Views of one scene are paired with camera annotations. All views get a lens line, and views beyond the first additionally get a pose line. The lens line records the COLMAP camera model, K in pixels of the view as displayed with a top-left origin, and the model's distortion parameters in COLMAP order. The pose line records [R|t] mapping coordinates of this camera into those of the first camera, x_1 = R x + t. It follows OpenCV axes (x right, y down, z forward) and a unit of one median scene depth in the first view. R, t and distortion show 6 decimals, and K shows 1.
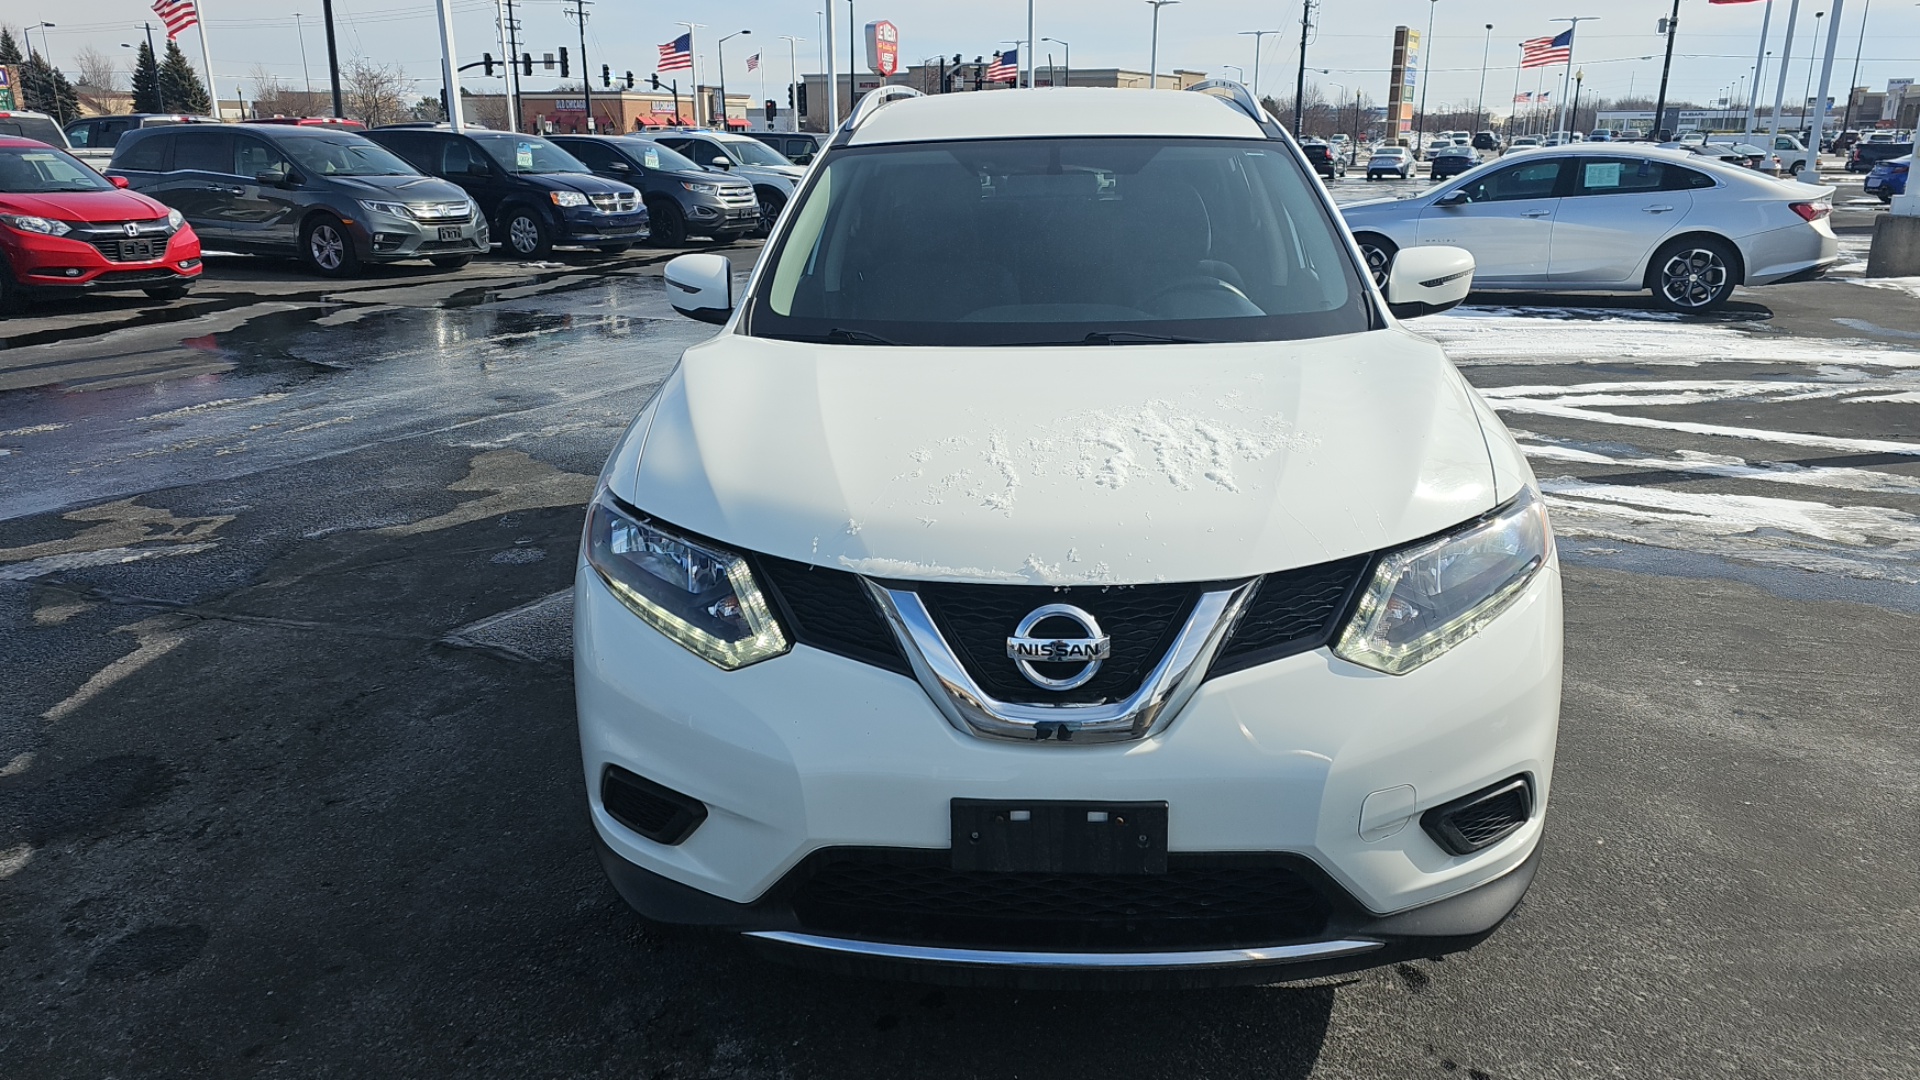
lens RADIAL K [[1360.2, 0, 974.7], [0, 1360.2, 529.8], [0, 0, 1]] dist [0.045071, -0.003488]
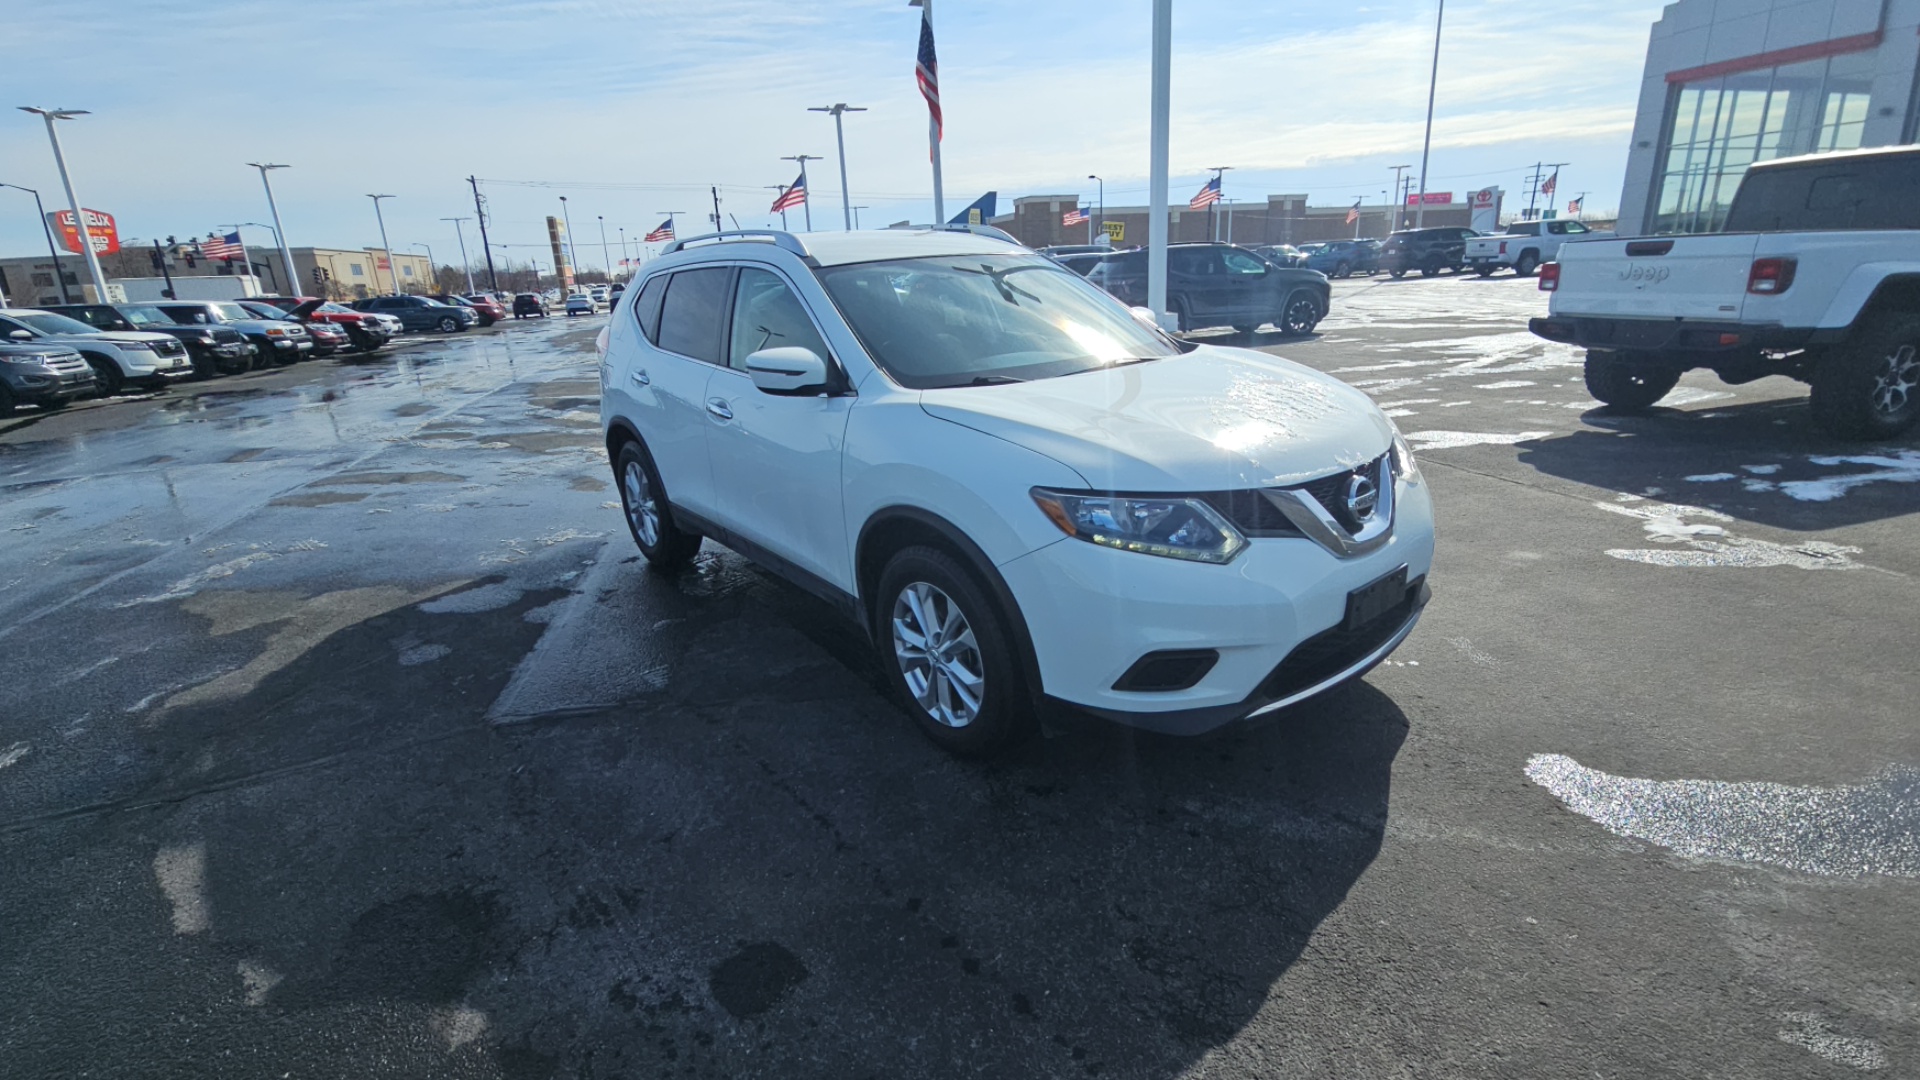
lens RADIAL K [[855.9, 0, 962.5], [0, 855.9, 528.1], [0, 0, 1]] dist [0.005579, -0.006344]
pose [[0.741117, -0.224848, 0.632605, -0.177364], [0.227475, 0.970615, 0.078494, -0.015038], [-0.631665, 0.085729, 0.770486, 0.068611]]
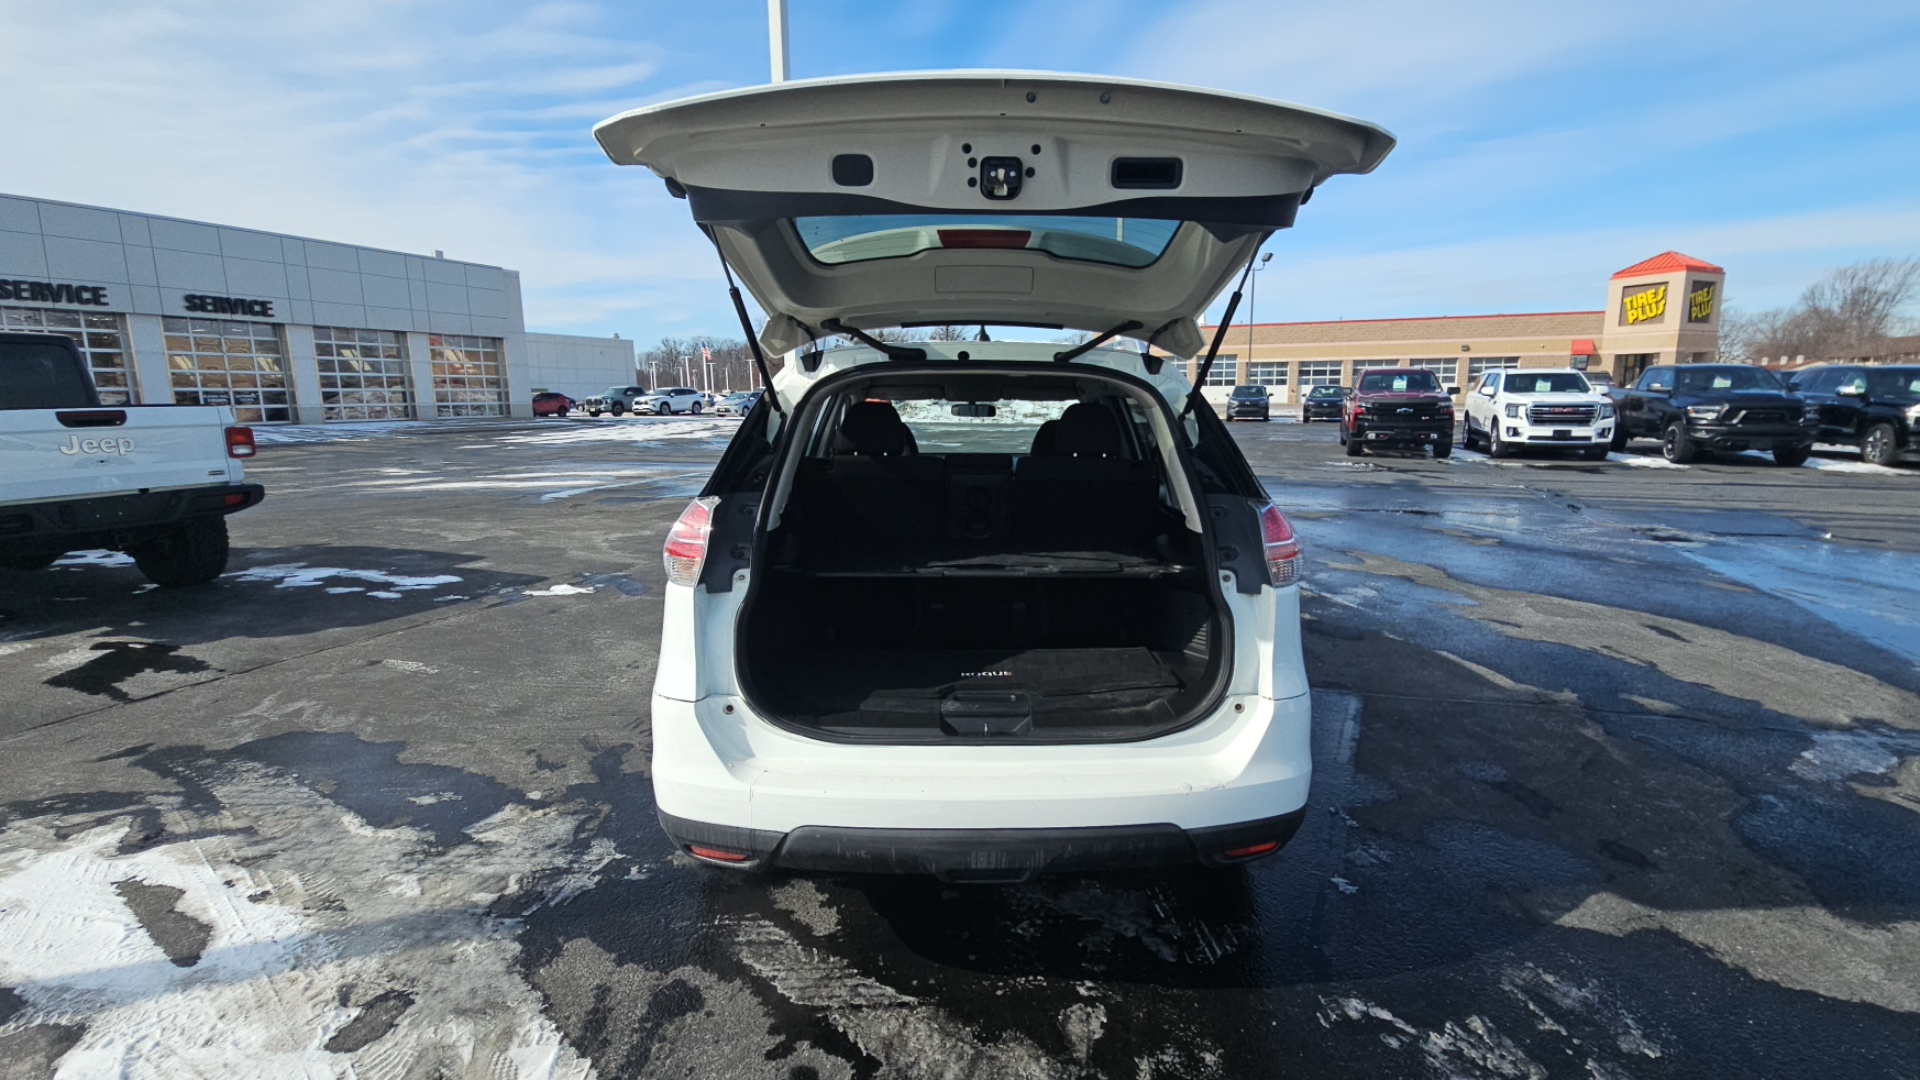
lens RADIAL K [[855.9, 0, 975.3], [0, 855.9, 538.1], [0, 0, 1]] dist [0.005579, -0.006344]
pose [[-0.997969, 0.018487, -0.060960, 0.040480], [-0.009551, 0.902718, 0.430127, -0.176379], [0.062981, 0.429836, -0.900708, 0.622516]]
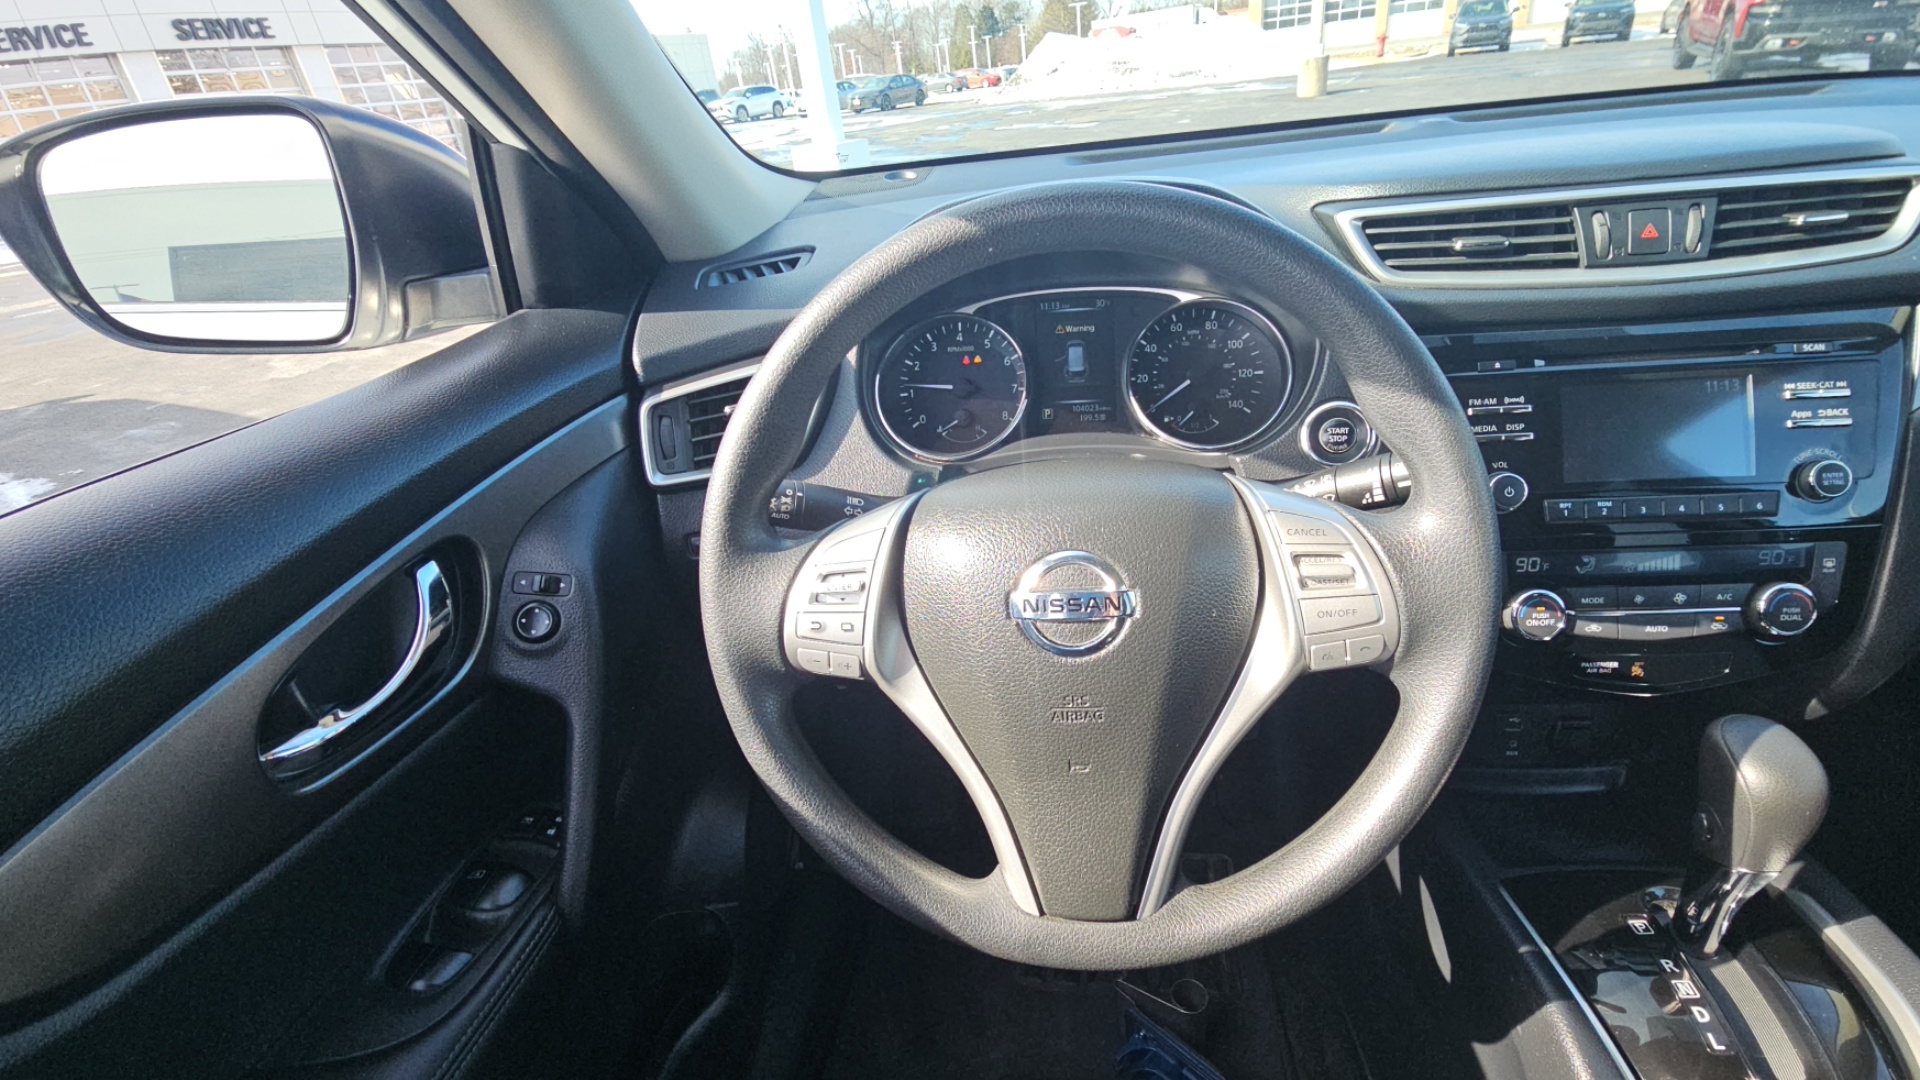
lens RADIAL K [[855.9, 0, 977.5], [0, 855.9, 548.5], [0, 0, 1]] dist [0.005579, -0.006344]
pose [[-0.993364, 0.060699, 0.097694, 0.049047], [0.111995, 0.703875, 0.701439, -0.064578], [-0.026188, 0.707725, -0.706002, 0.313392]]
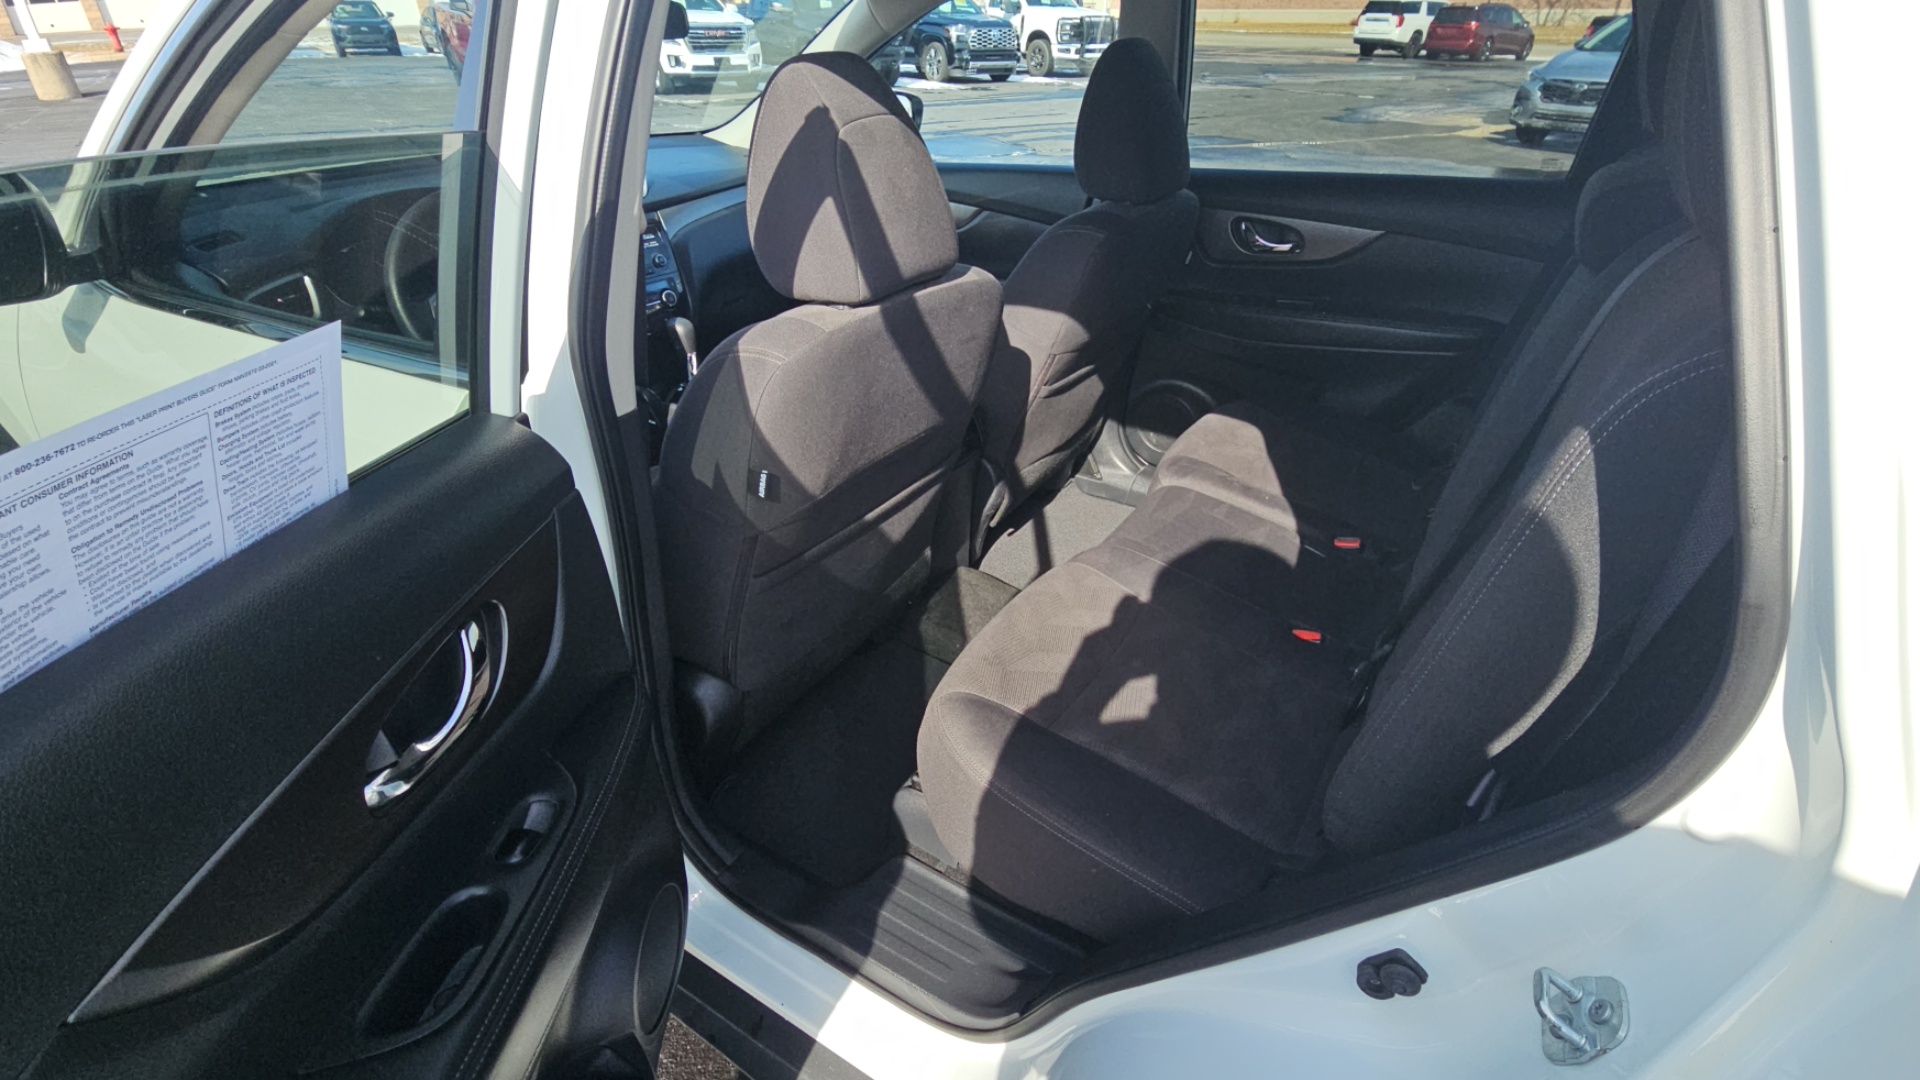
lens RADIAL K [[855.9, 0, 973.4], [0, 855.9, 544.9], [0, 0, 1]] dist [0.005579, -0.006344]
pose [[-0.493223, 0.458345, -0.739358, 0.118719], [-0.241024, 0.744653, 0.622414, -0.102683], [0.835846, 0.485192, -0.256808, 0.389022]]
